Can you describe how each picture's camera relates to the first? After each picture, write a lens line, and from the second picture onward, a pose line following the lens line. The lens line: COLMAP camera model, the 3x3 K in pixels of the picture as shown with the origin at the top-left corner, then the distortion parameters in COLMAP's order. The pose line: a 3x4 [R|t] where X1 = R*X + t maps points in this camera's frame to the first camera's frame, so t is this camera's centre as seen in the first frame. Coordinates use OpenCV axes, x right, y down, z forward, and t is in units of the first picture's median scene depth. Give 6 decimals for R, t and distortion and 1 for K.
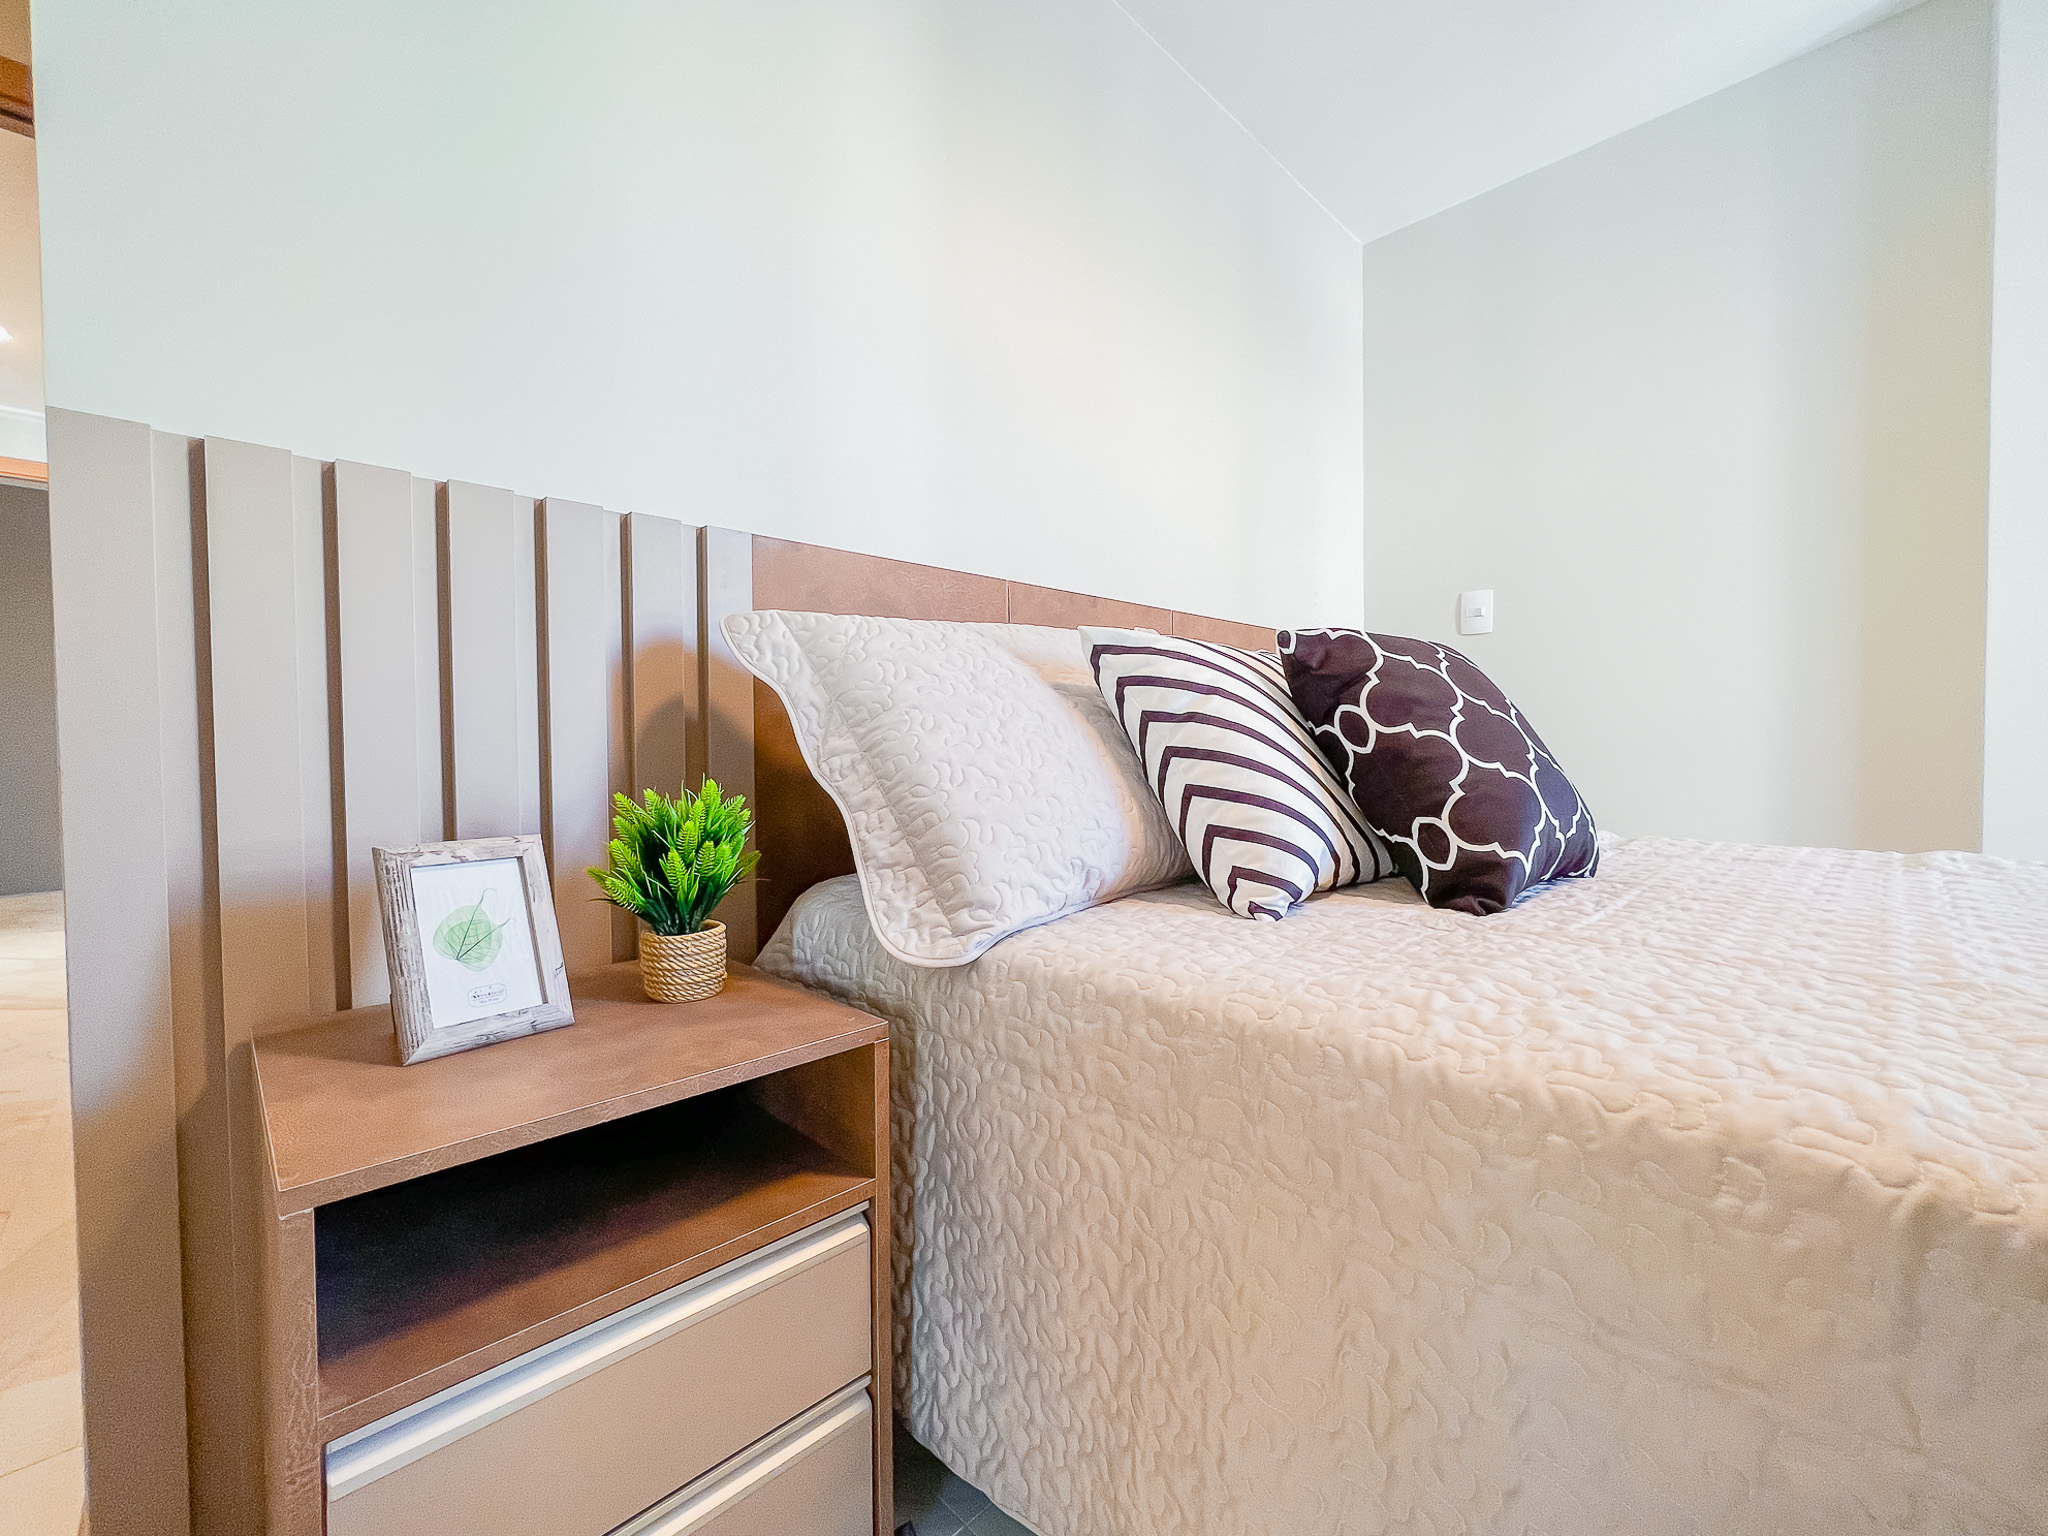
lens RADIAL K [[835.9, 0, 989.3], [0, 835.9, 776.9], [0, 0, 1]] dist [-0.010115, 0.006979]
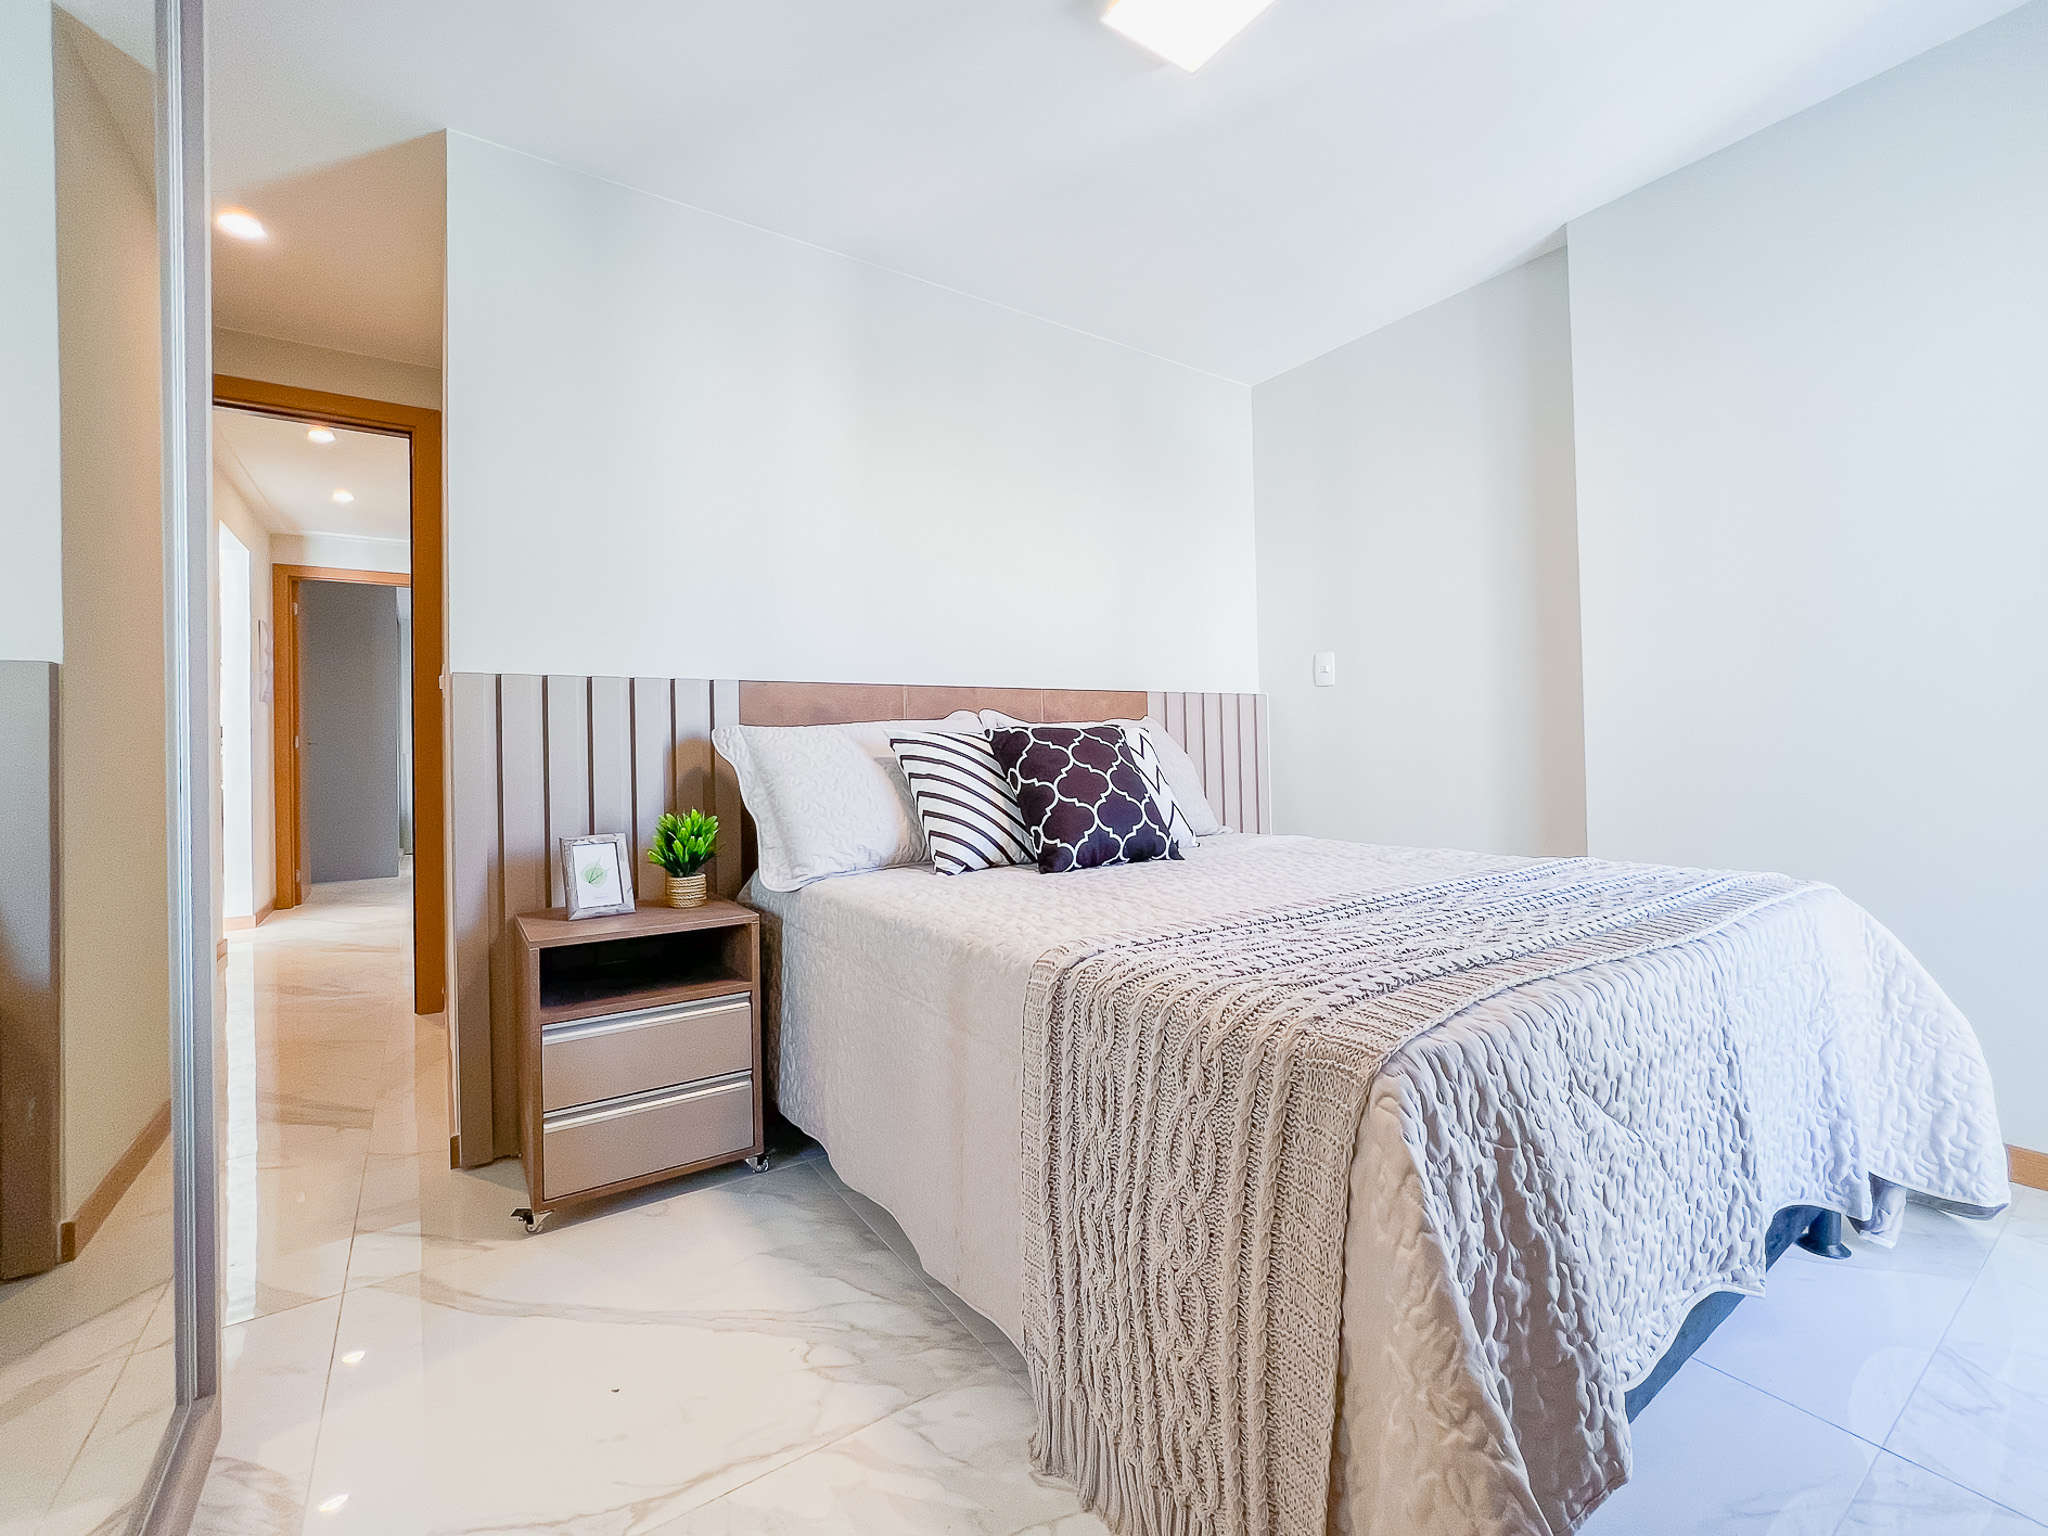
lens RADIAL K [[852.2, 0, 996.8], [0, 852.2, 764.3], [0, 0, 1]] dist [-0.000245, 0.000094]
pose [[0.984374, -0.010213, -0.175796, 0.811175], [0.005981, 0.999680, -0.024585, -0.051407], [0.175990, 0.023149, 0.984120, -1.042624]]
